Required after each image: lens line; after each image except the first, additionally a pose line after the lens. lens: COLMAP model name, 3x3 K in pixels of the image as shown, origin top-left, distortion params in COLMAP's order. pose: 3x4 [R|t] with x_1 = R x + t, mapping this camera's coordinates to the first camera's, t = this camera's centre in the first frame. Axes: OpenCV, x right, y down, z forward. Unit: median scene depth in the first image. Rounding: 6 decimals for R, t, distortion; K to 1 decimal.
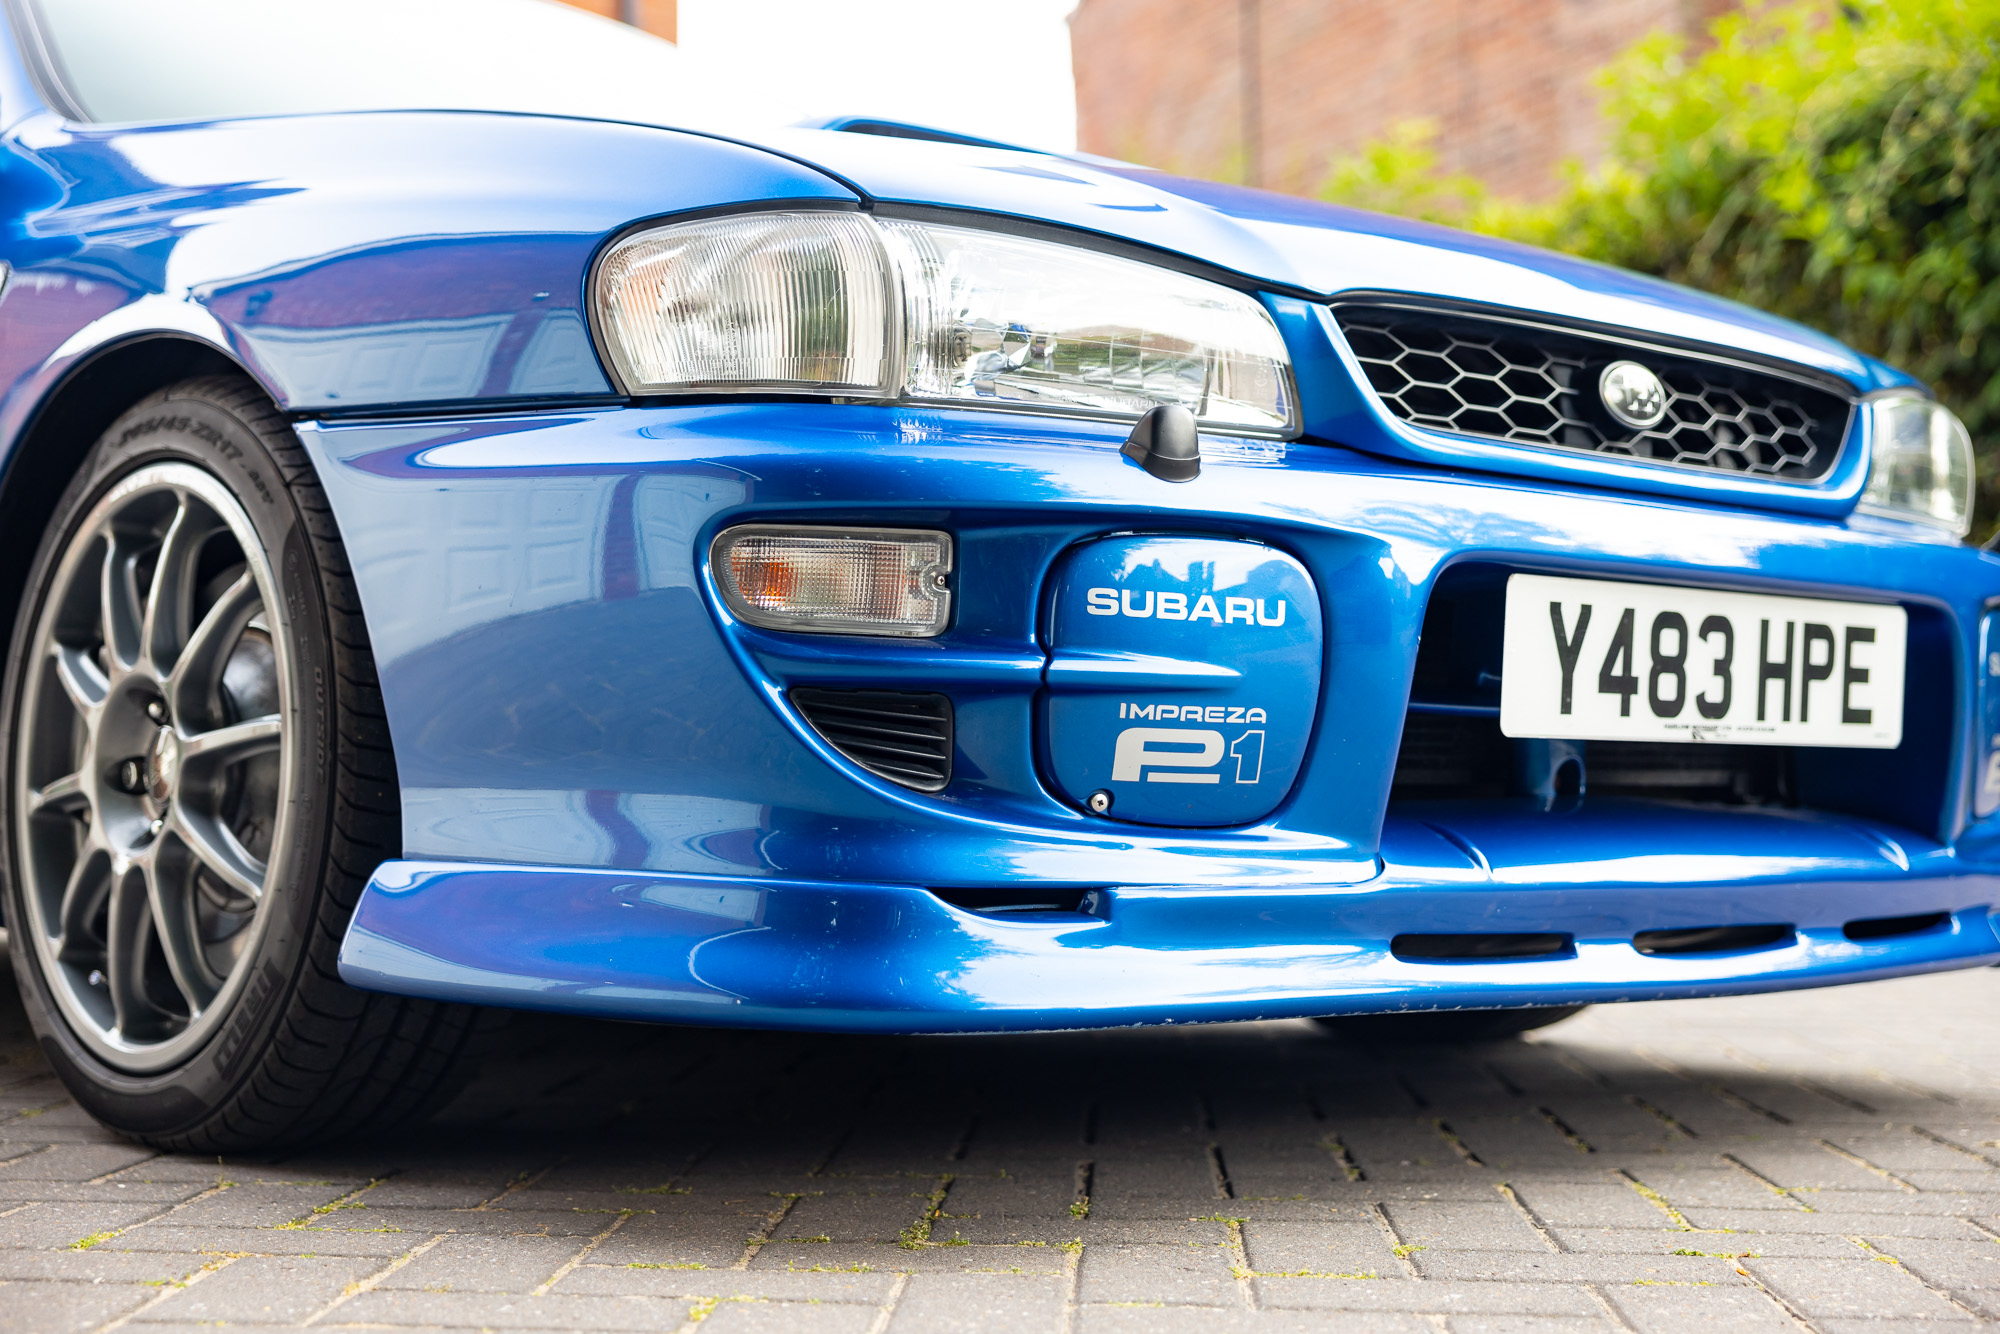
lens RADIAL K [[2936.6, 0, 1000.0], [0, 2936.6, 667.0], [0, 0, 1]] dist [-0.054169, 0.004486]
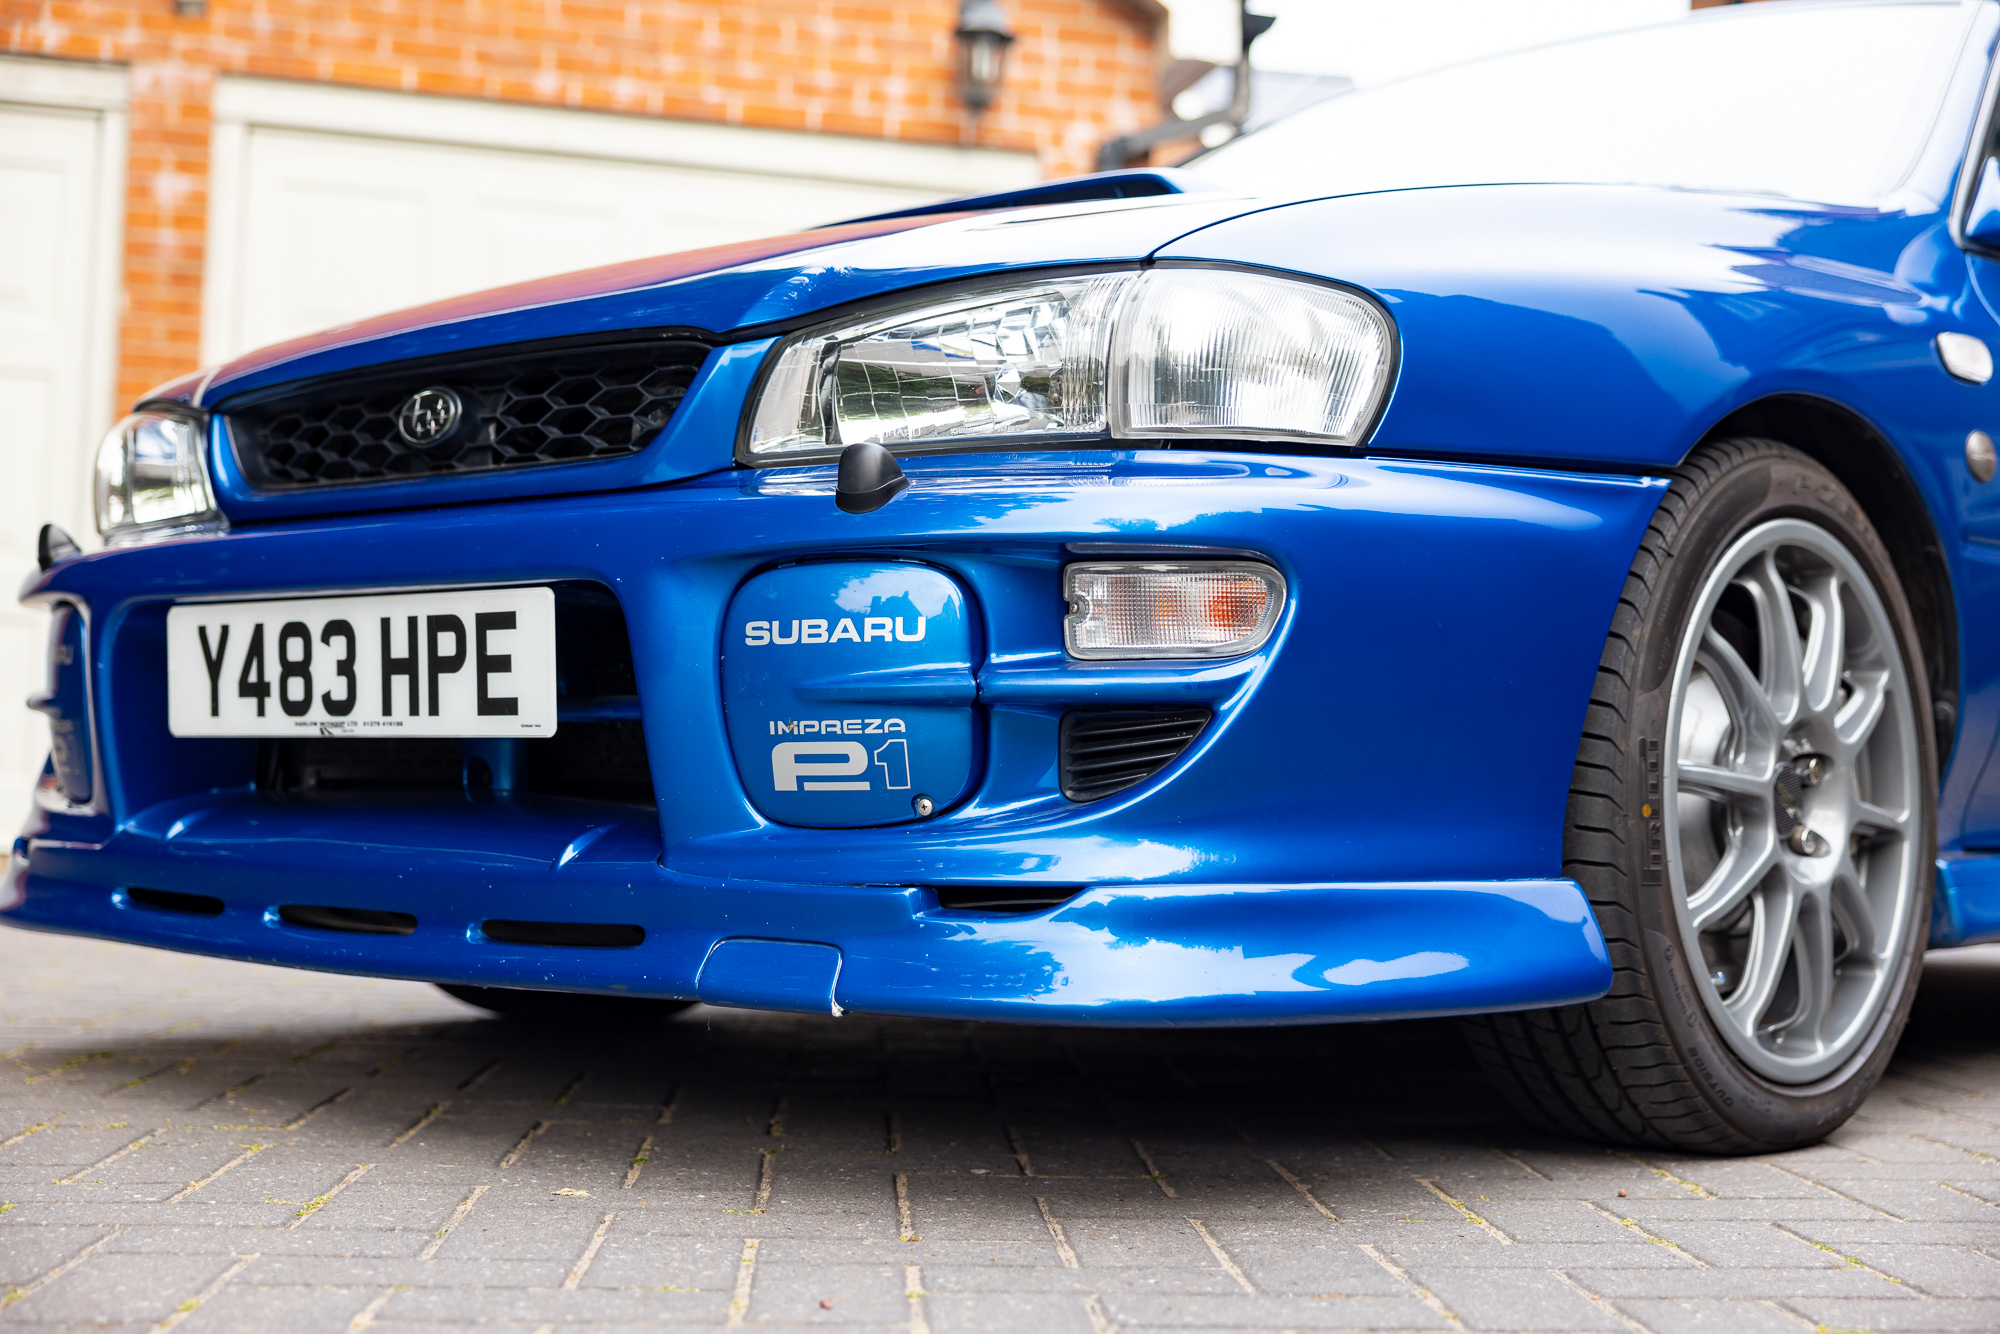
lens RADIAL K [[2743.2, 0, 1000.0], [0, 2743.2, 667.0], [0, 0, 1]] dist [-0.001374, 0.055731]
pose [[0.095623, -0.051634, -0.994078, 1.316173], [0.019293, 0.998562, -0.050011, 0.056944], [0.995231, -0.014397, 0.096482, 1.180905]]
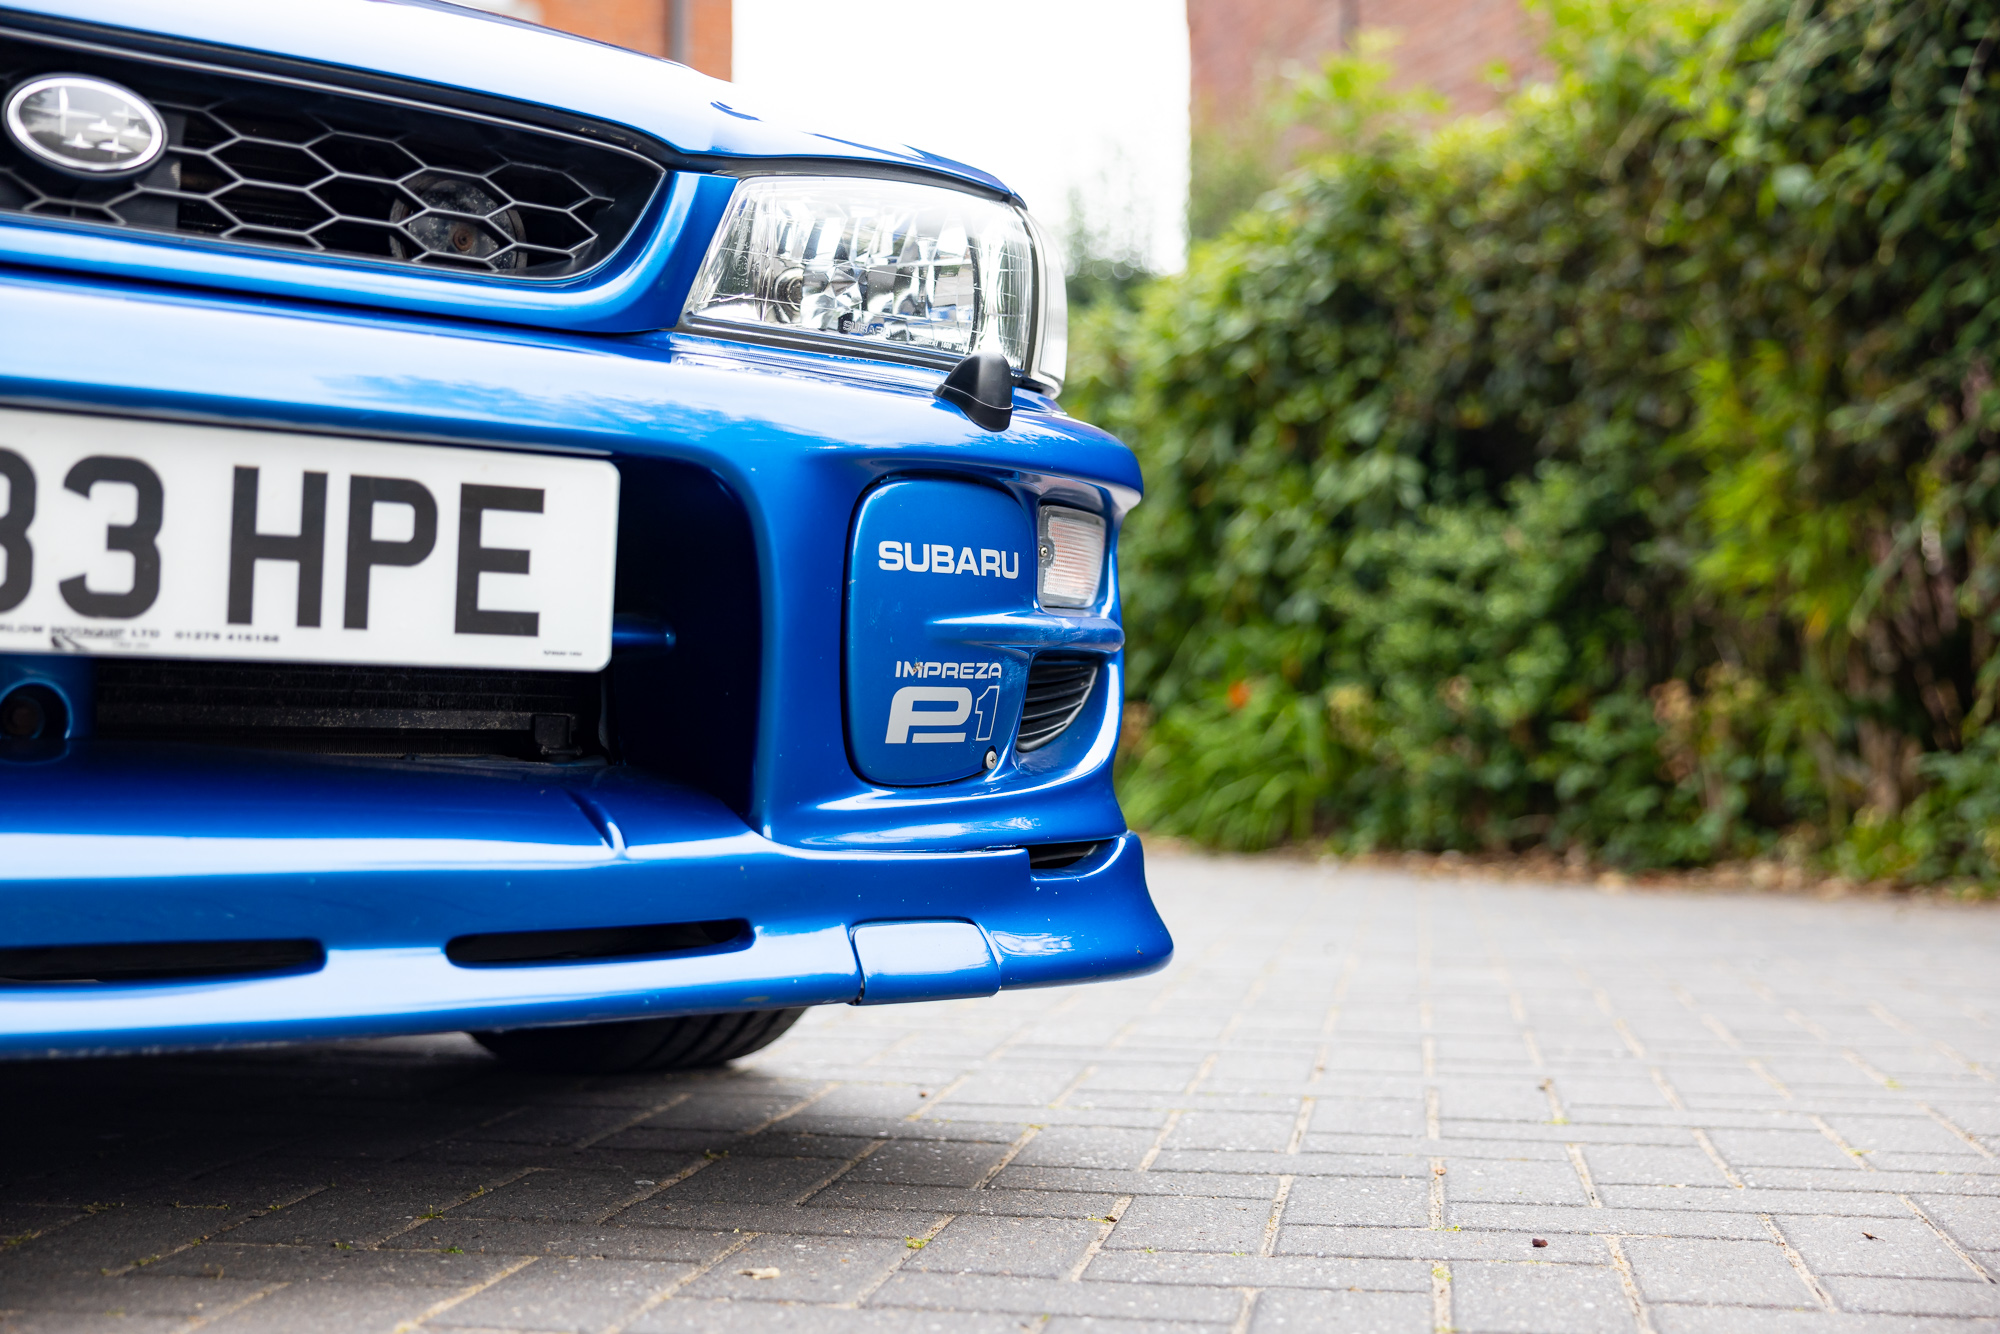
lens RADIAL K [[2743.2, 0, 1000.0], [0, 2743.2, 667.0], [0, 0, 1]] dist [-0.001374, 0.055731]
pose [[0.993822, 0.002835, -0.110952, 0.519946], [-0.002293, 0.999985, 0.005011, 0.025745], [0.110965, -0.004725, 0.993813, 0.437073]]
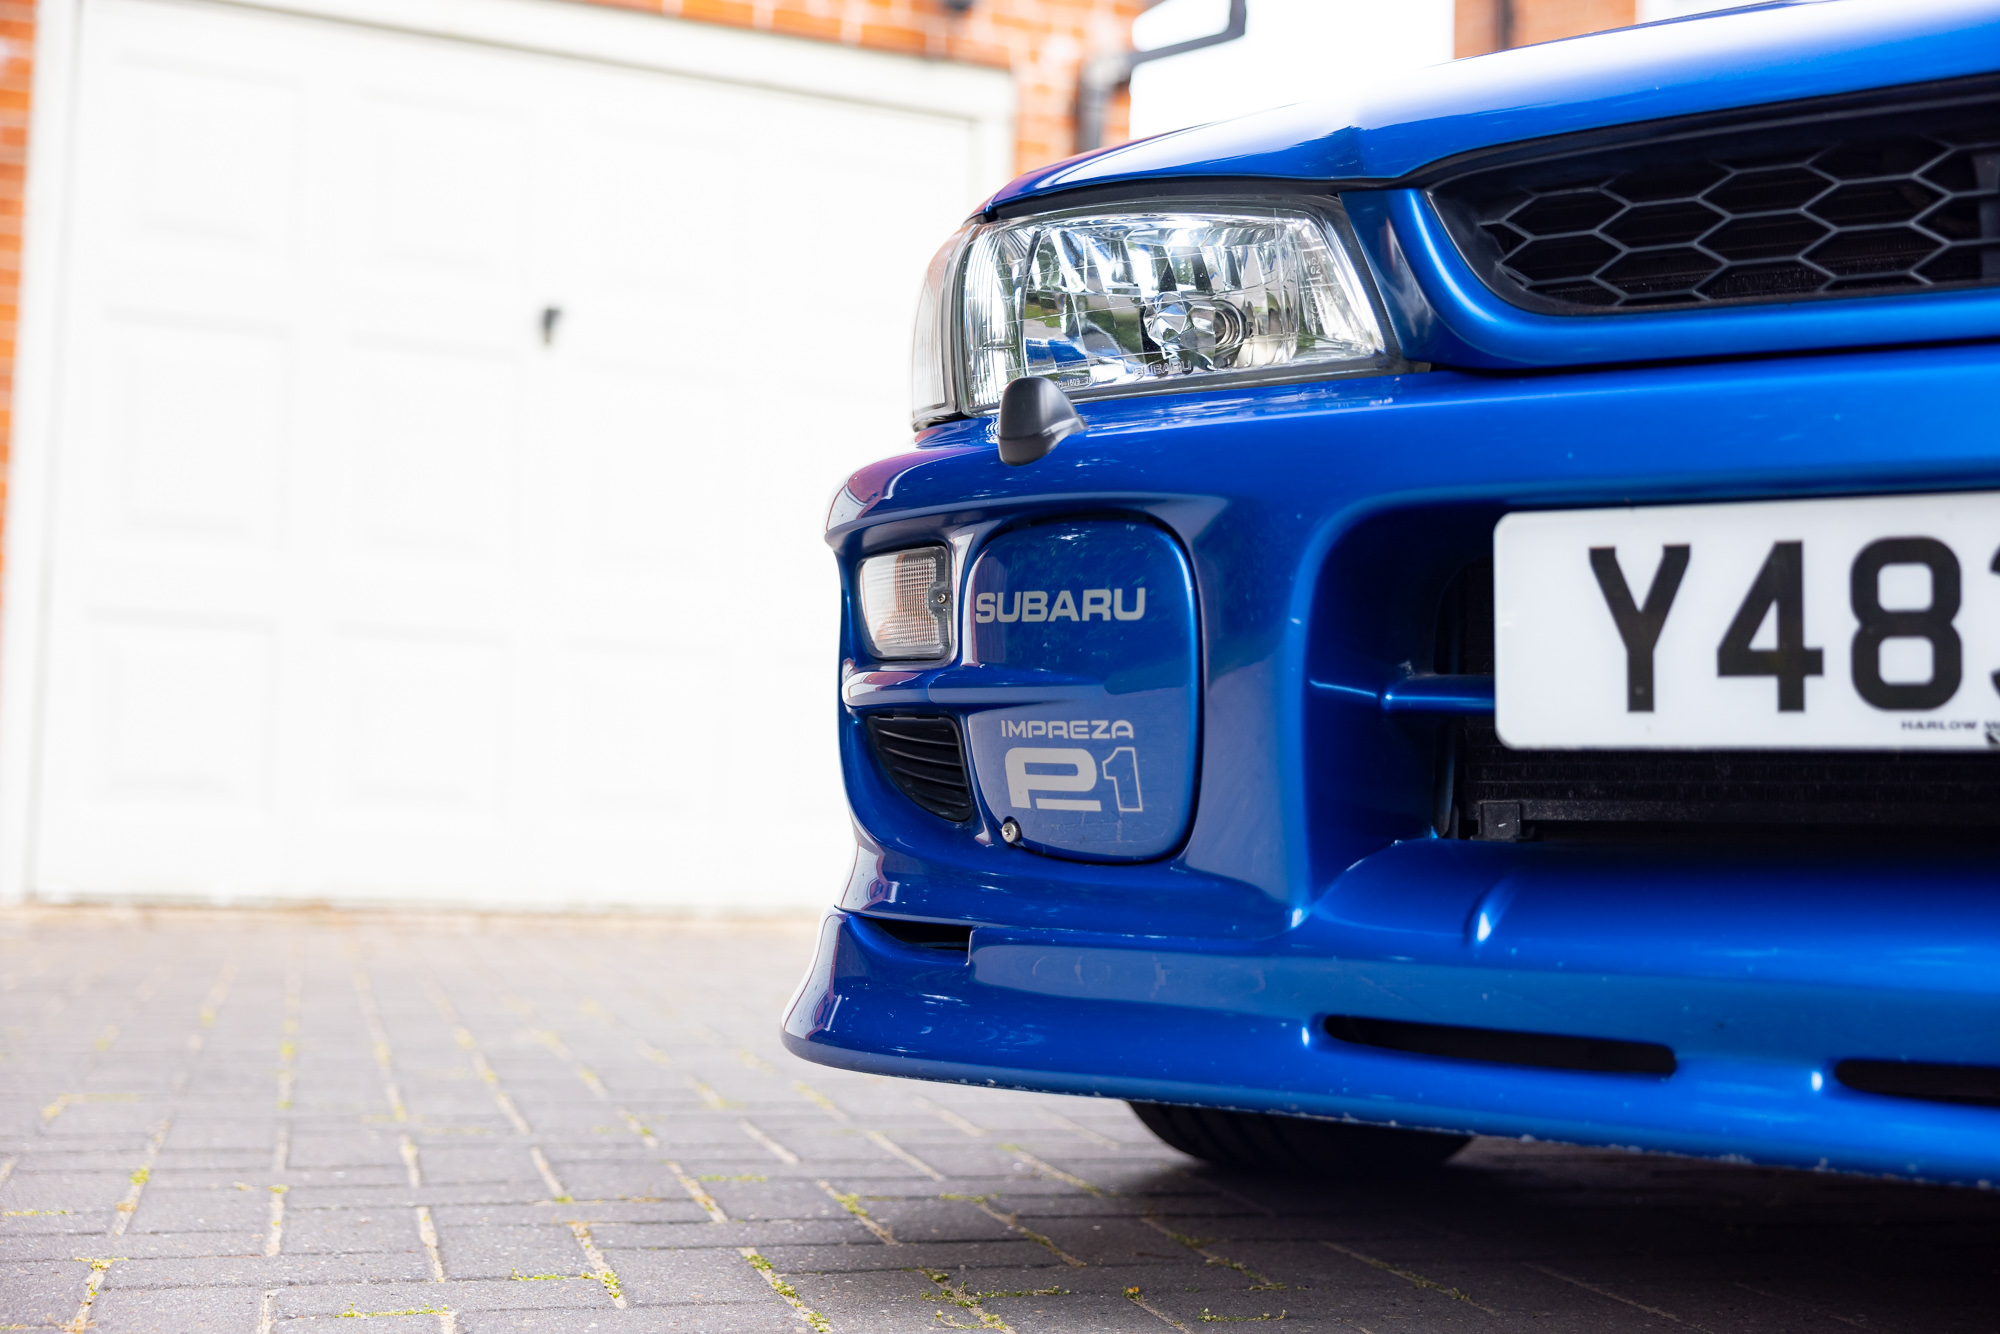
lens RADIAL K [[2841.3, 0, 967.7], [0, 2841.3, 668.2], [0, 0, 1]] dist [0.028153, 0.042215]
pose [[0.268740, -0.056274, -0.961567, 0.753714], [0.019043, 0.998407, -0.053107, 0.036545], [0.963024, -0.004039, 0.269384, 0.659920]]
